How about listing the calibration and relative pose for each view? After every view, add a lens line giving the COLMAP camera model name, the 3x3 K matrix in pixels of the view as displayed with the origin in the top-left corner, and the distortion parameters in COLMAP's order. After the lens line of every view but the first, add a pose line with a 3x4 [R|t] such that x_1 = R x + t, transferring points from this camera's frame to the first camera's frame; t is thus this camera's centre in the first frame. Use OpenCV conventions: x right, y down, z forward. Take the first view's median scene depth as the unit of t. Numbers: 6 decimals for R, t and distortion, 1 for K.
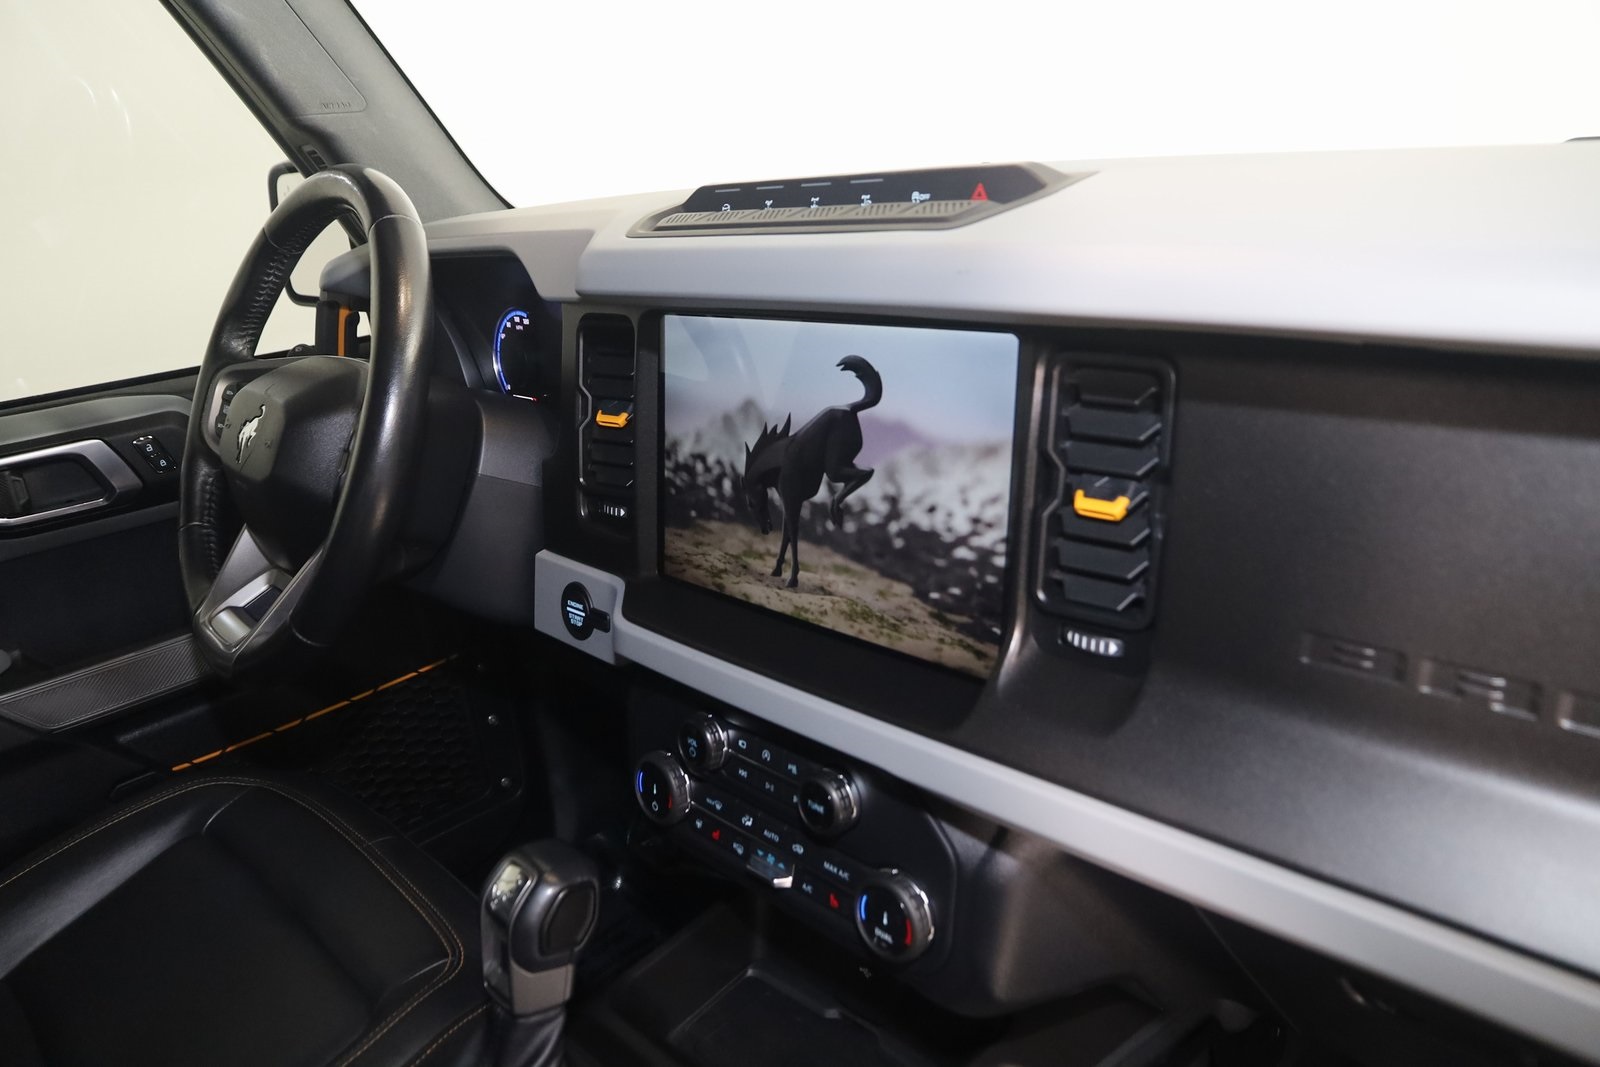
lens RADIAL K [[1107.4, 0, 830.0], [0, 1107.4, 530.4], [0, 0, 1]] dist [-0.115578, 0.070311]
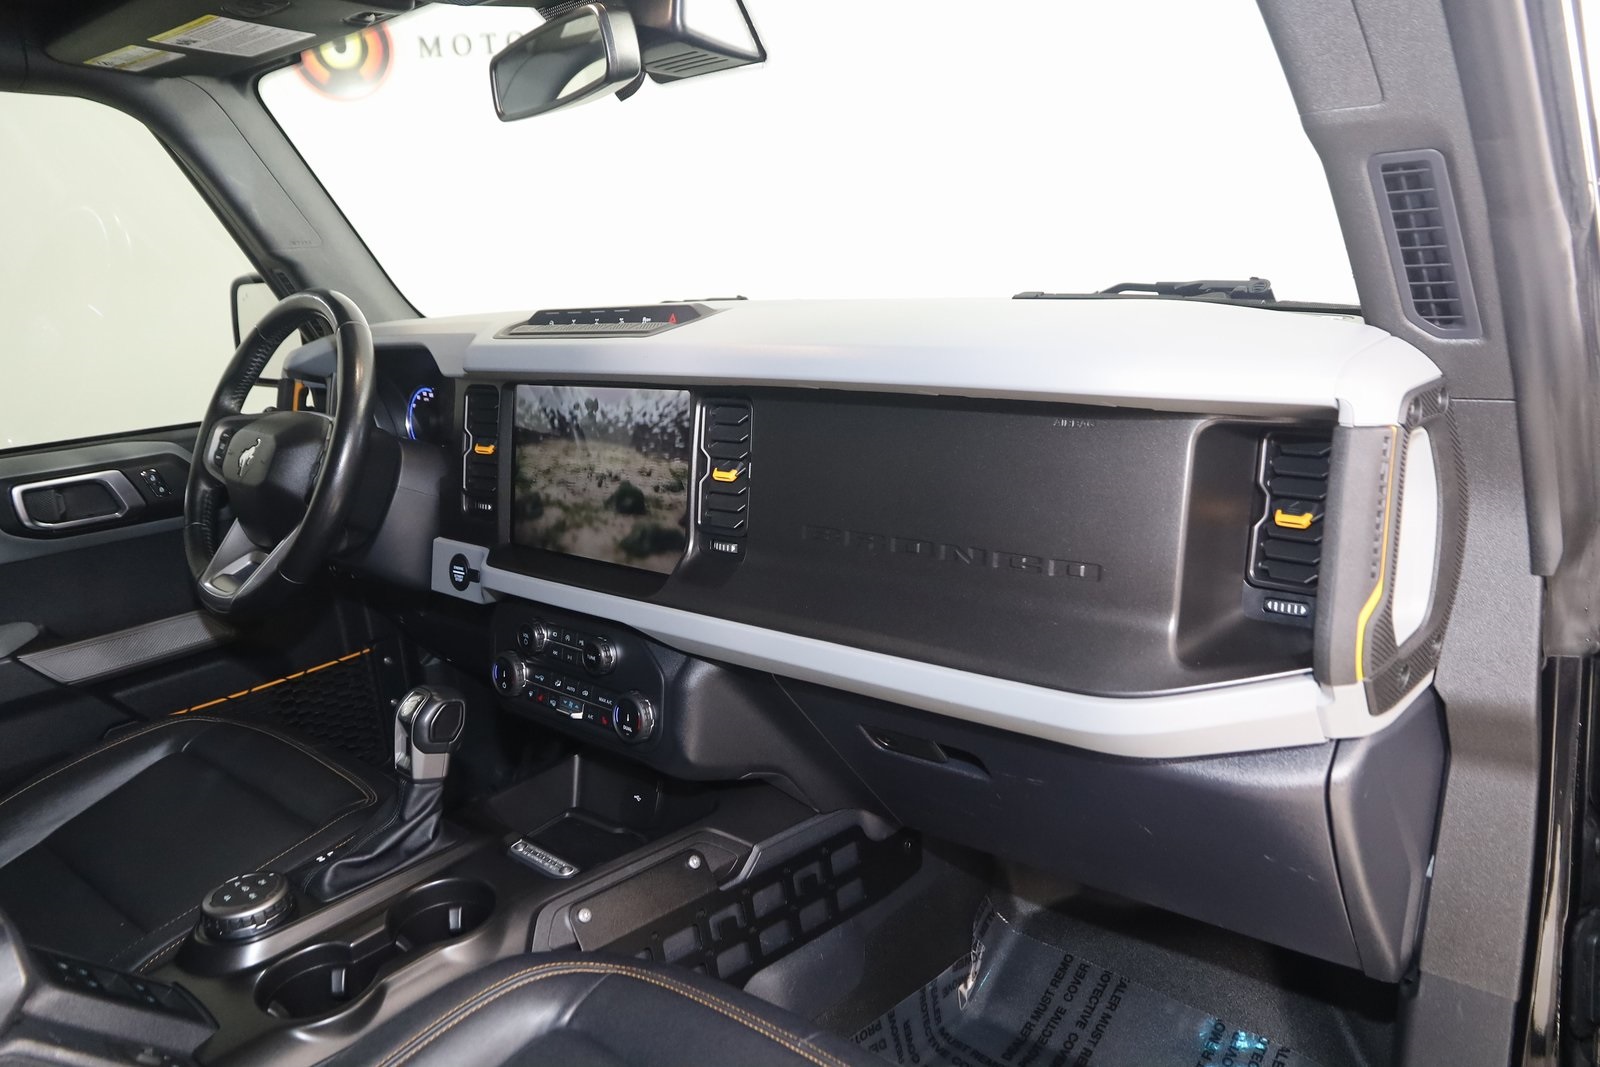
lens RADIAL K [[1107.4, 0, 830.0], [0, 1107.4, 530.4], [0, 0, 1]] dist [-0.115578, 0.070311]
pose [[0.996033, 0.006924, 0.088718, 0.157071], [0.001455, 0.995568, -0.094028, 0.160985], [-0.088976, 0.093784, 0.991609, -0.597203]]
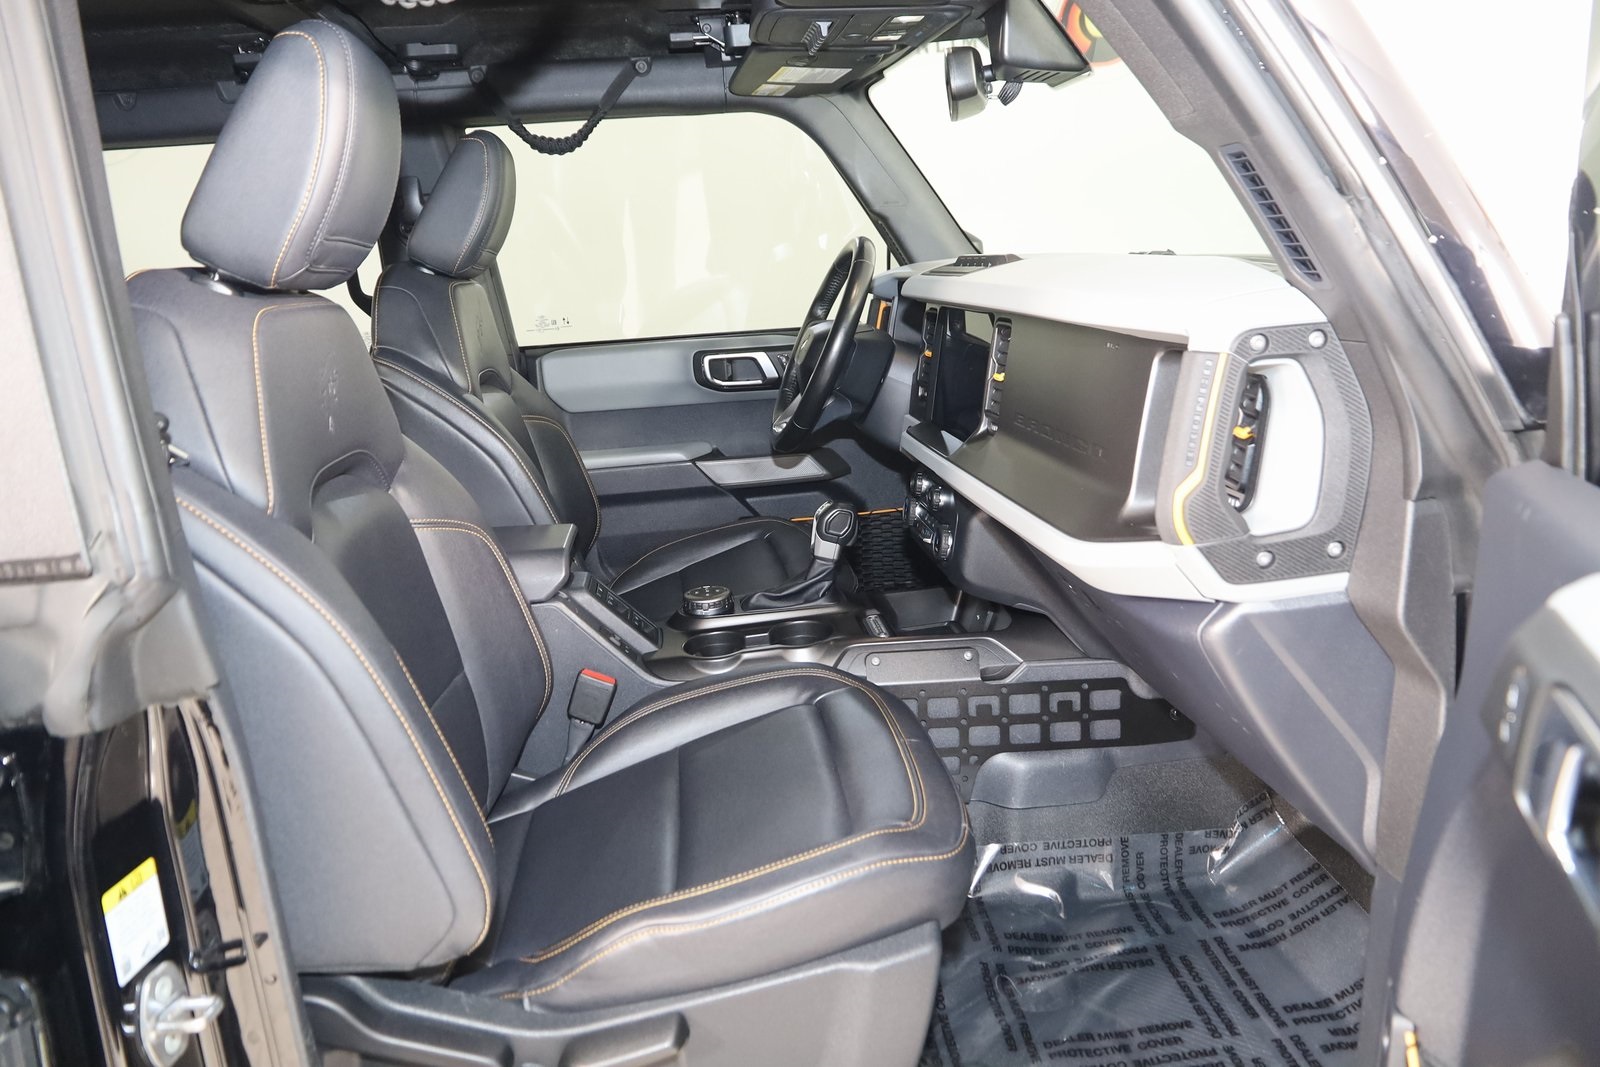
lens RADIAL K [[1110.5, 0, 806.1], [0, 1110.5, 515.7], [0, 0, 1]] dist [-0.126797, 0.104948]
pose [[0.791008, 0.174859, -0.586286, 0.947428], [-0.202640, 0.979076, 0.018609, 0.225982], [0.577272, 0.104086, 0.809891, -0.919704]]
